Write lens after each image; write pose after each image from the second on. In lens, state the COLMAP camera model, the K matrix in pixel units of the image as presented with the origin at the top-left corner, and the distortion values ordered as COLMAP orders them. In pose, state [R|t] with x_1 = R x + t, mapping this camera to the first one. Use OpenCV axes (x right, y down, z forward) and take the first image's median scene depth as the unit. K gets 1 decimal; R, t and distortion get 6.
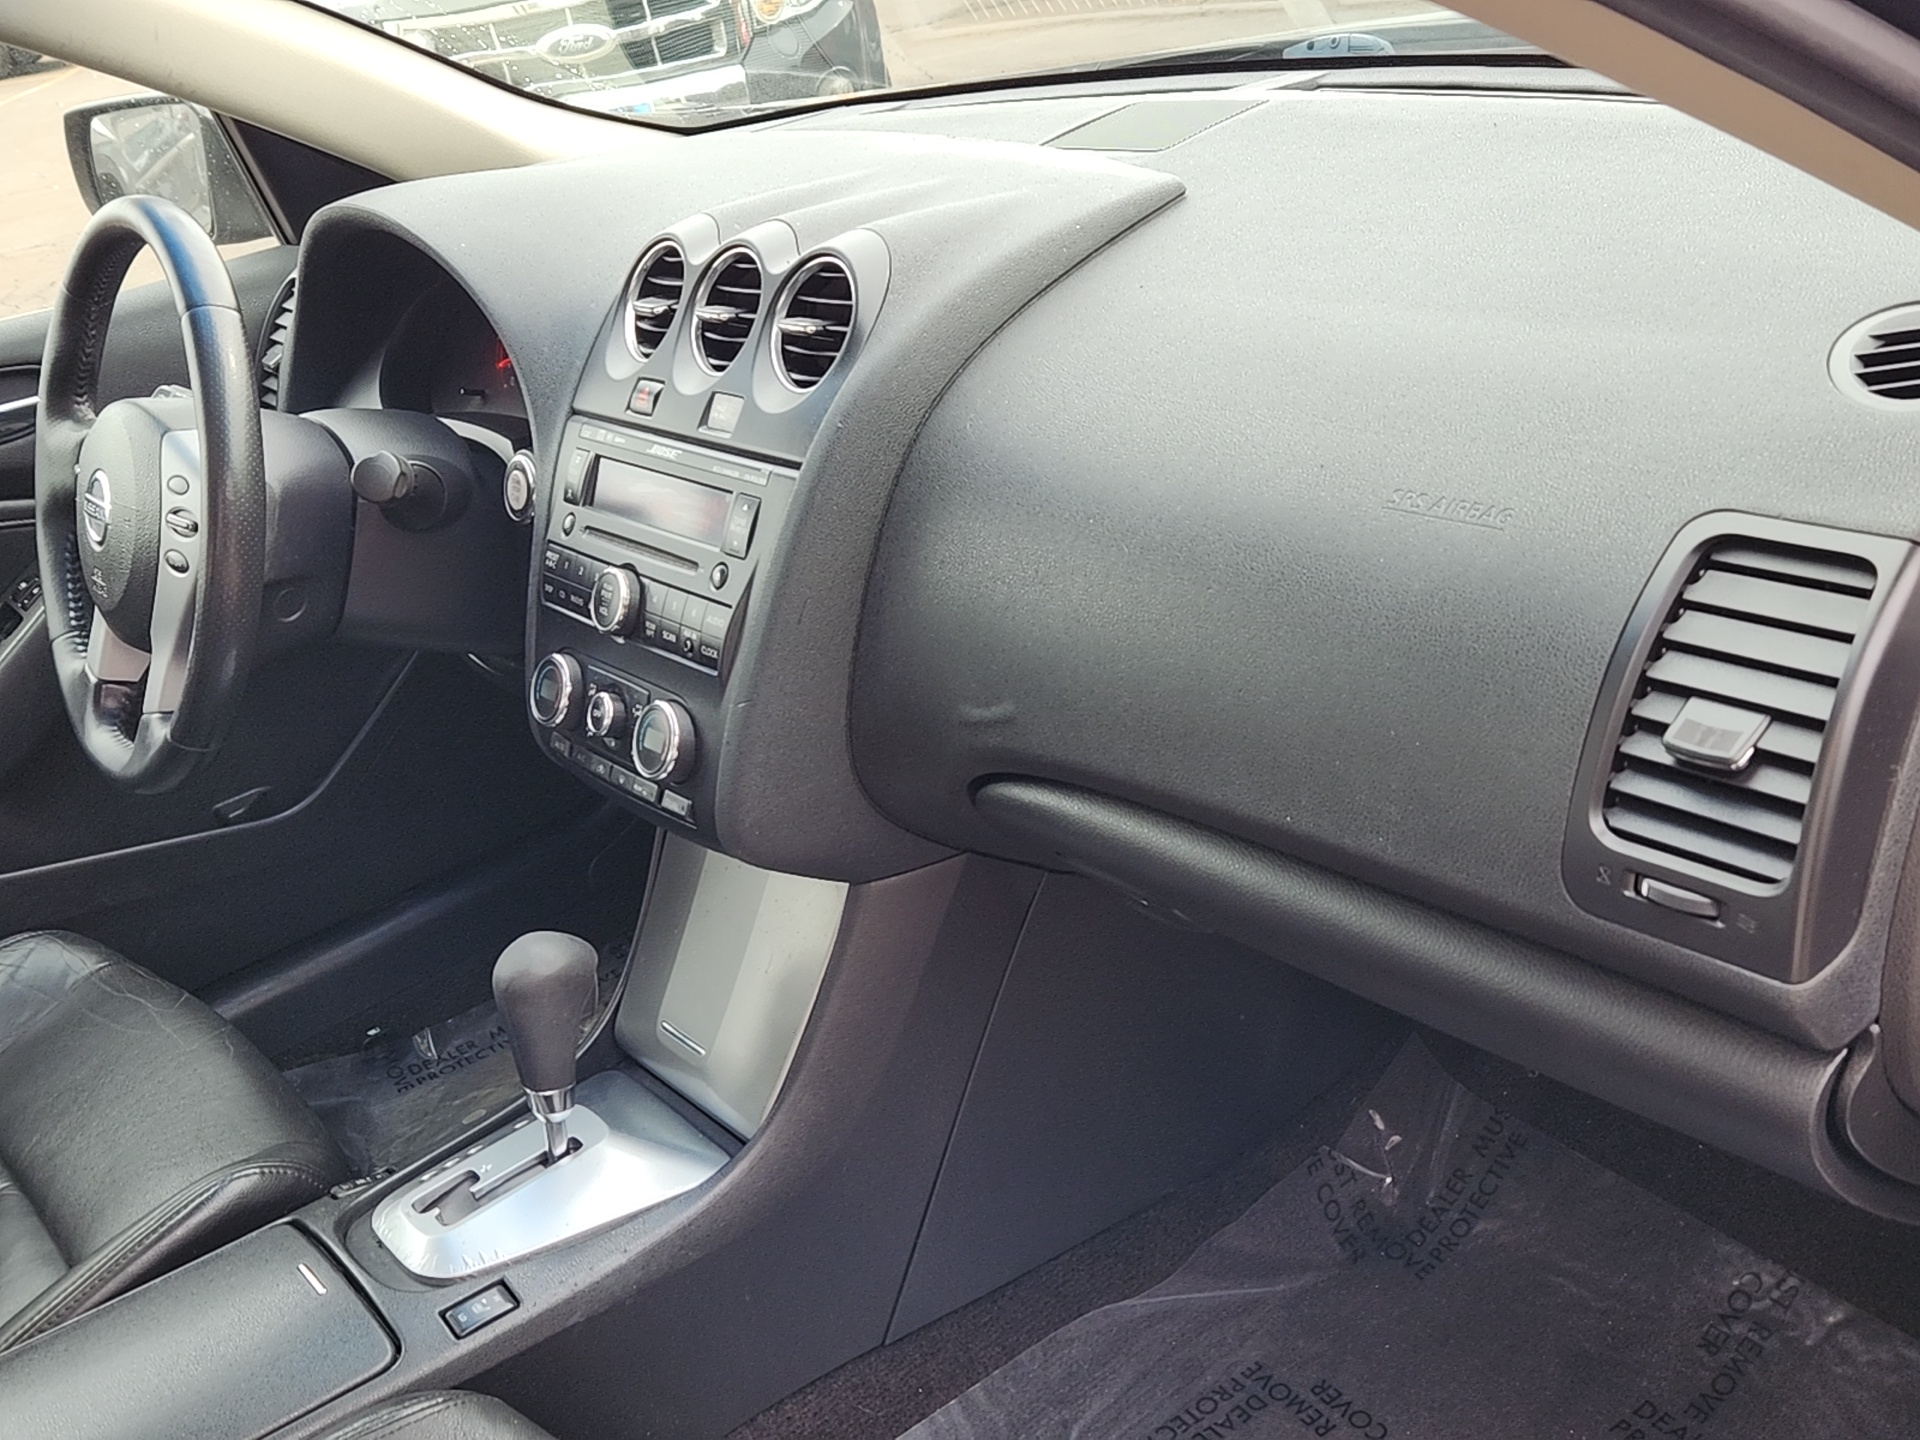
lens RADIAL K [[2053.3, 0, 985.9], [0, 2053.3, 723.7], [0, 0, 1]] dist [0.069756, -0.032170]
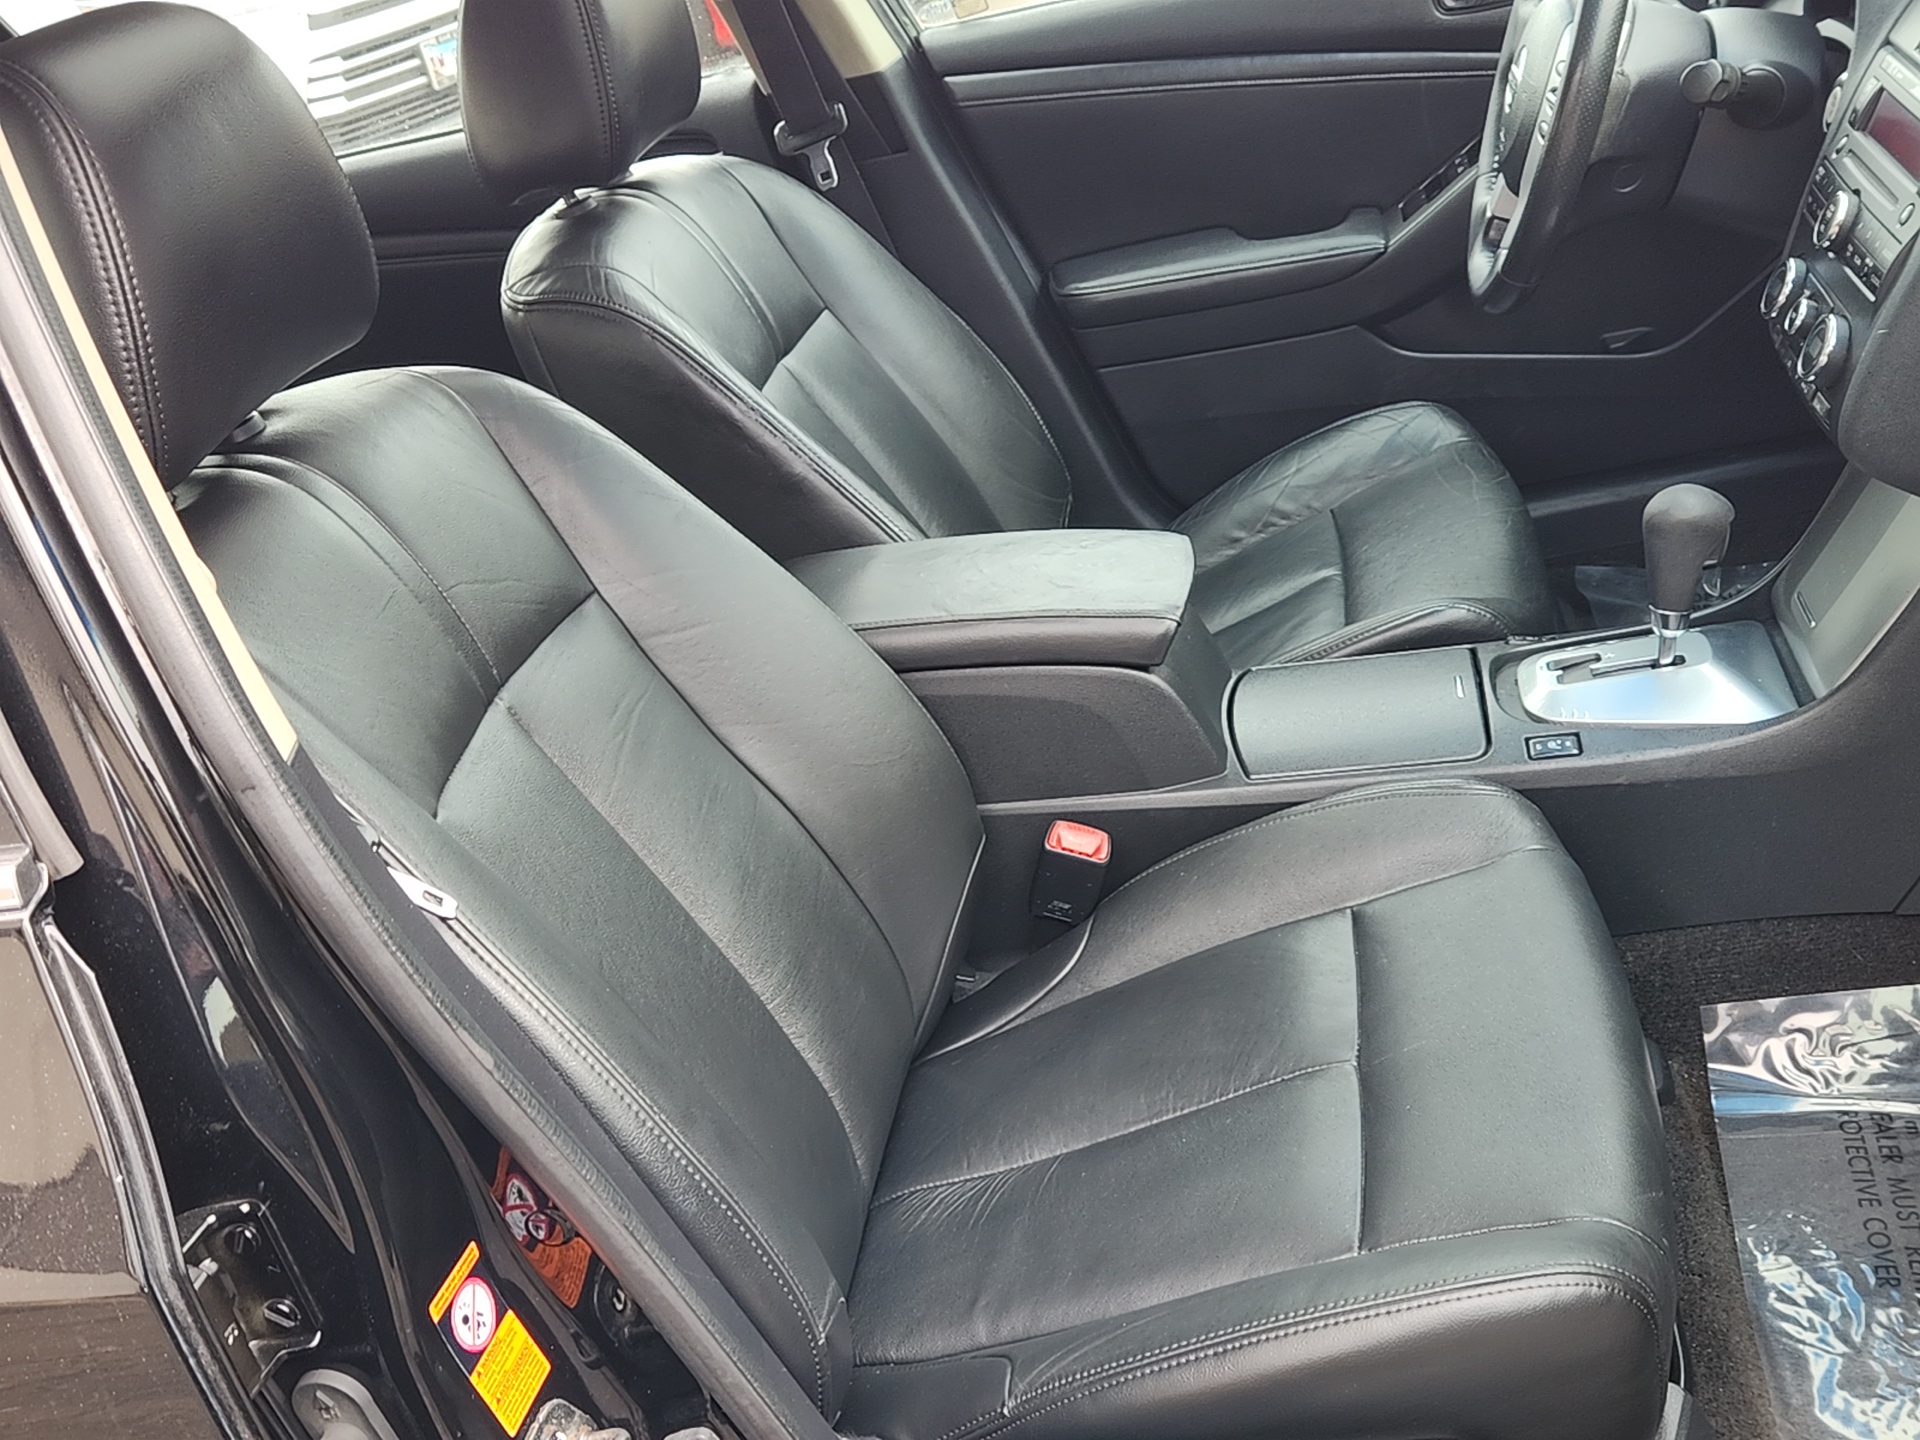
lens RADIAL K [[2053.3, 0, 985.9], [0, 2053.3, 723.7], [0, 0, 1]] dist [0.069756, -0.032170]
pose [[0.702207, 0.328203, -0.631814, 0.307276], [-0.181140, 0.940567, 0.287267, -0.042259], [0.688545, -0.087274, 0.719923, -0.188001]]
